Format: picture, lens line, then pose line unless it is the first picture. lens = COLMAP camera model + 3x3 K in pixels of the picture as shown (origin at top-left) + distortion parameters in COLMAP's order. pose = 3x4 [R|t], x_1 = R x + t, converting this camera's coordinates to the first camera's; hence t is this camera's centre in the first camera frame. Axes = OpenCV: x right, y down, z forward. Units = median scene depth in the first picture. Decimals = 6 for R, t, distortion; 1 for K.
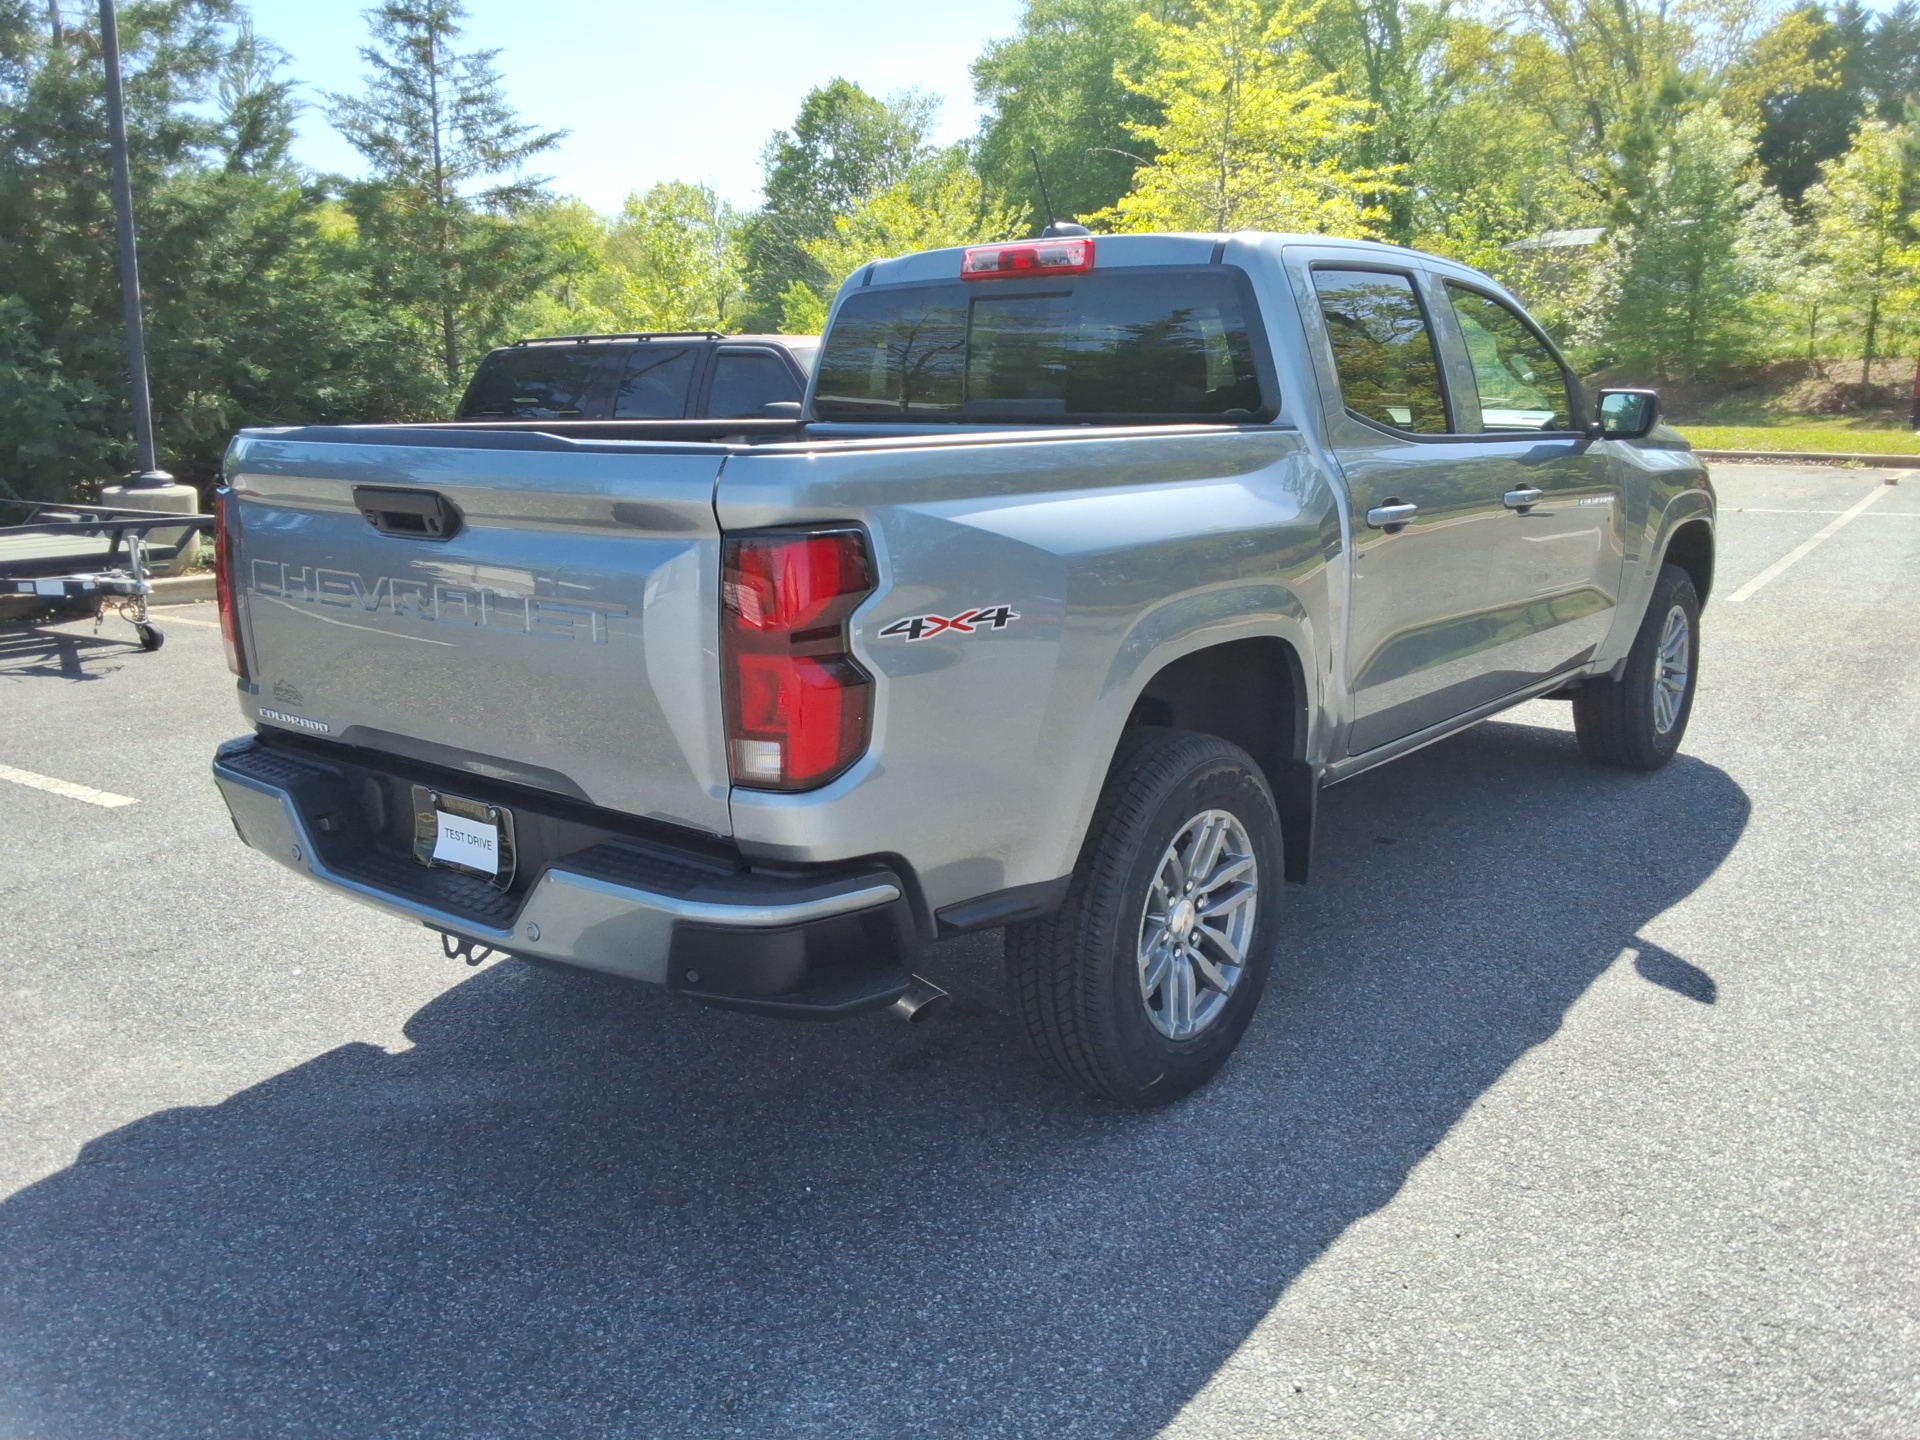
lens RADIAL K [[1559.7, 0, 961.6], [0, 1559.7, 720.6], [0, 0, 1]] dist [0.098695, -0.156202]
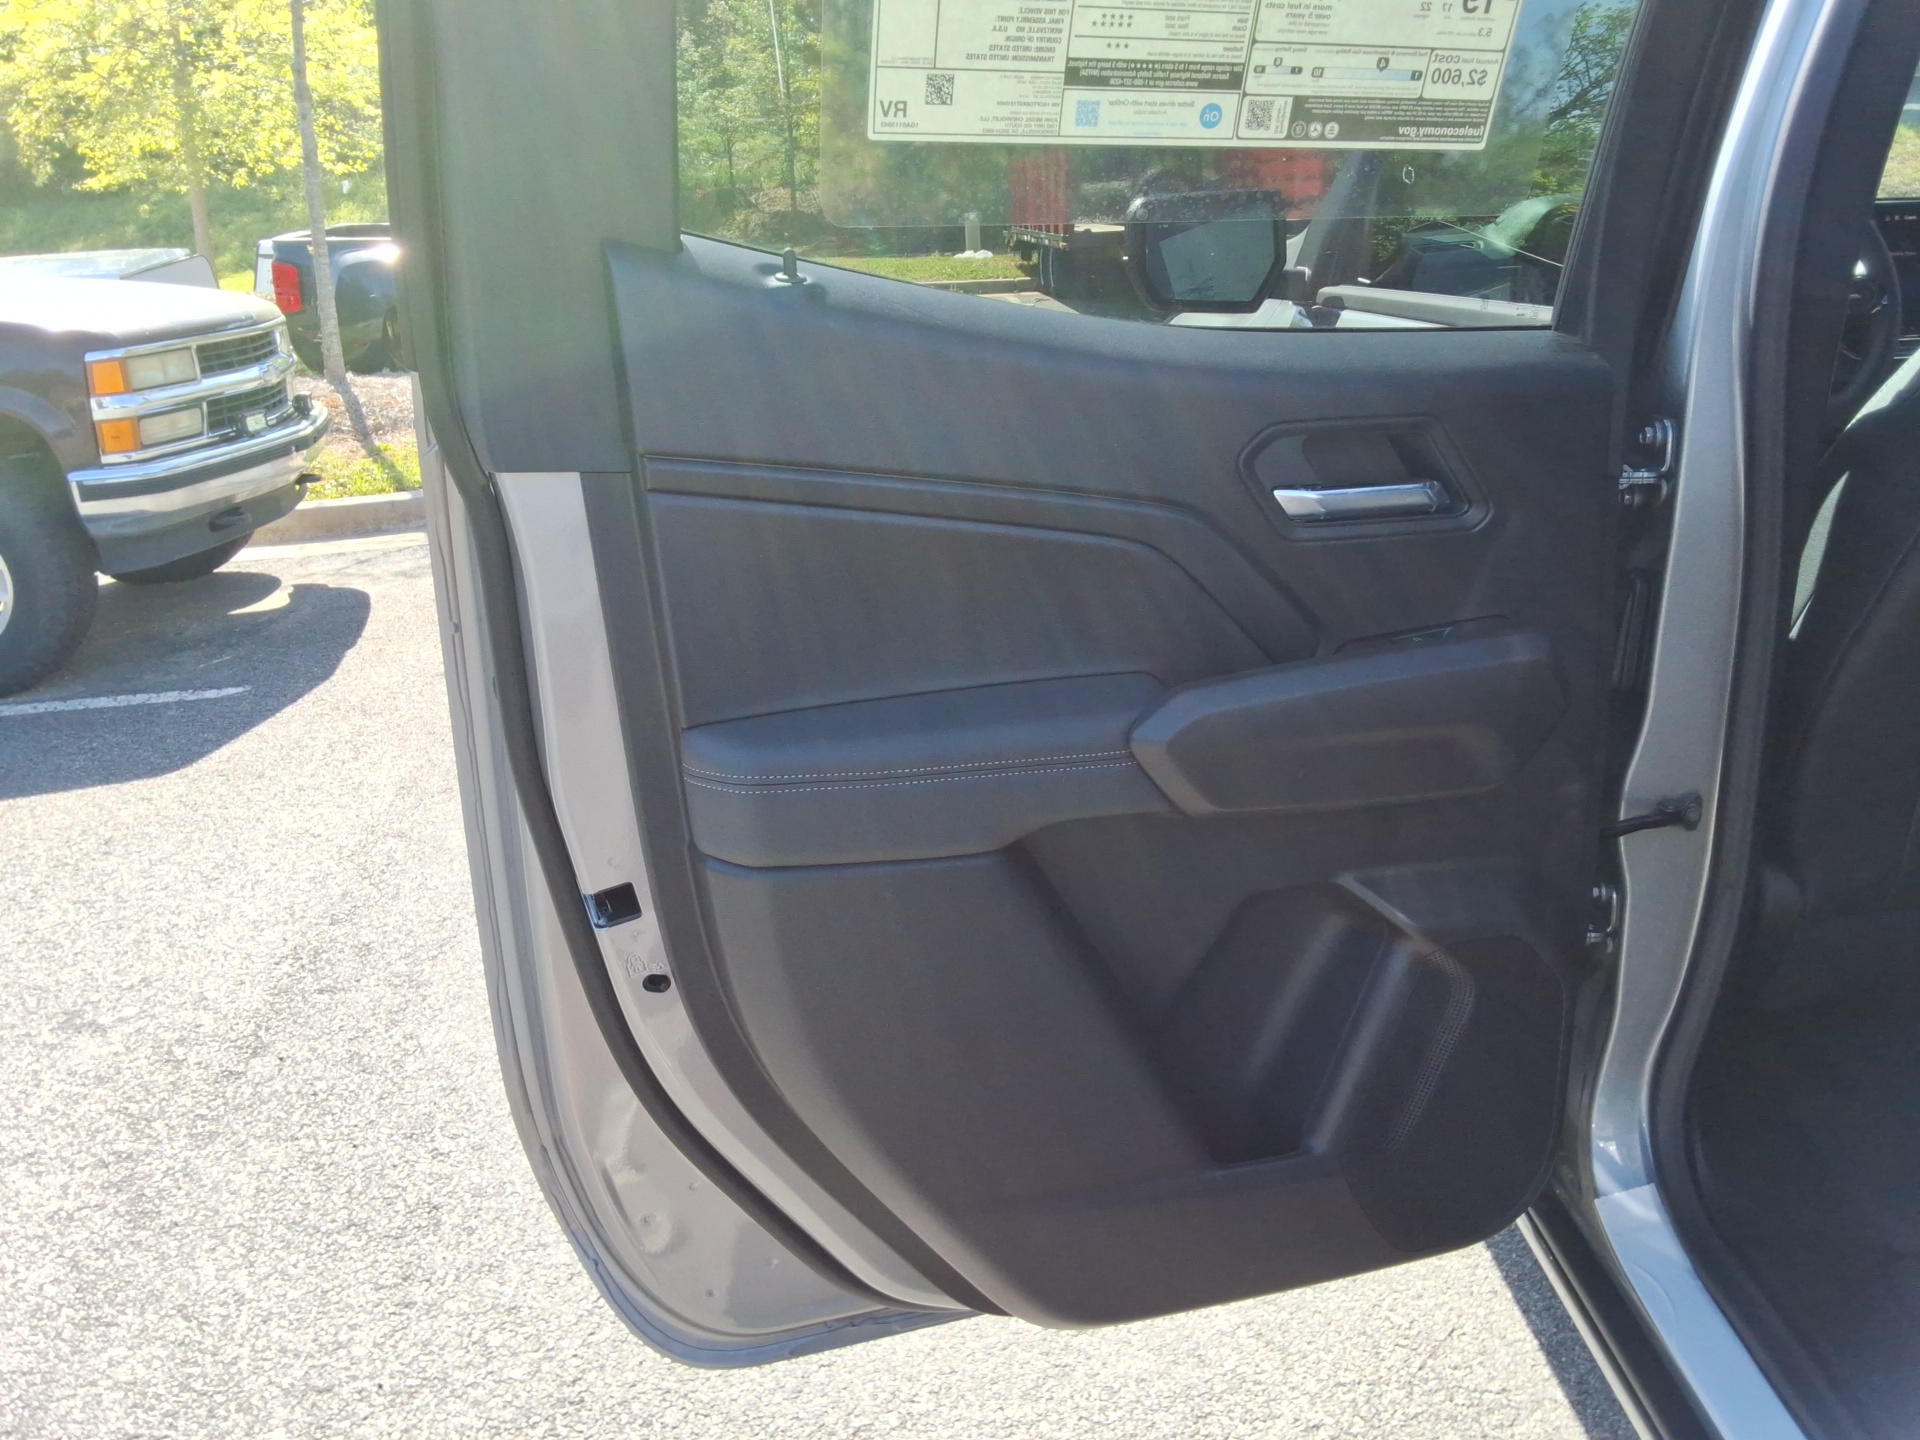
lens RADIAL K [[1559.7, 0, 978.0], [0, 1559.7, 721.0], [0, 0, 1]] dist [0.098695, -0.156202]
pose [[0.764454, -0.226059, 0.603745, -0.027962], [0.168692, 0.974018, 0.151105, -0.026097], [-0.622217, -0.013666, 0.782726, 0.128441]]
